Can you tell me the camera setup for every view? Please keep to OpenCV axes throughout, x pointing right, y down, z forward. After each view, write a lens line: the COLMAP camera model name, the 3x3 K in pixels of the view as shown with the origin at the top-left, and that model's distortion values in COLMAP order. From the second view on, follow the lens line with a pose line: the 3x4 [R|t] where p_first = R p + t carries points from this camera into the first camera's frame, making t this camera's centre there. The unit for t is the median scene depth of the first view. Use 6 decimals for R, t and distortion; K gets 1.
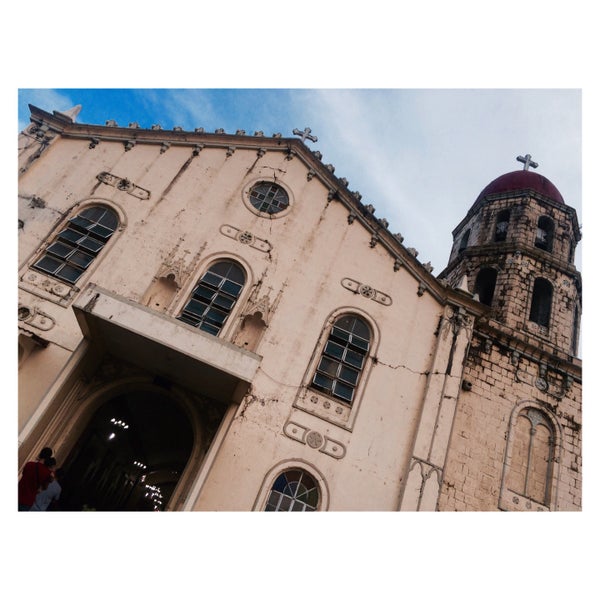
lens RADIAL K [[487.0, 0, 300.0], [0, 487.0, 300.0], [0, 0, 1]] dist [0.079435, -0.110569]
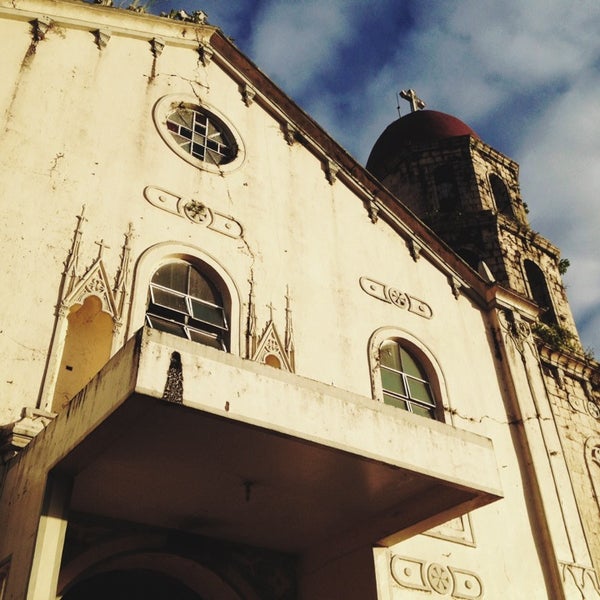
lens RADIAL K [[748.4, 0, 297.3], [0, 748.4, 298.5], [0, 0, 1]] dist [0.153140, -0.336783]
pose [[0.861516, -0.086427, 0.500320, -0.400886], [0.097833, 0.995197, 0.003452, -0.031247], [-0.498216, 0.045973, 0.865834, 0.276425]]
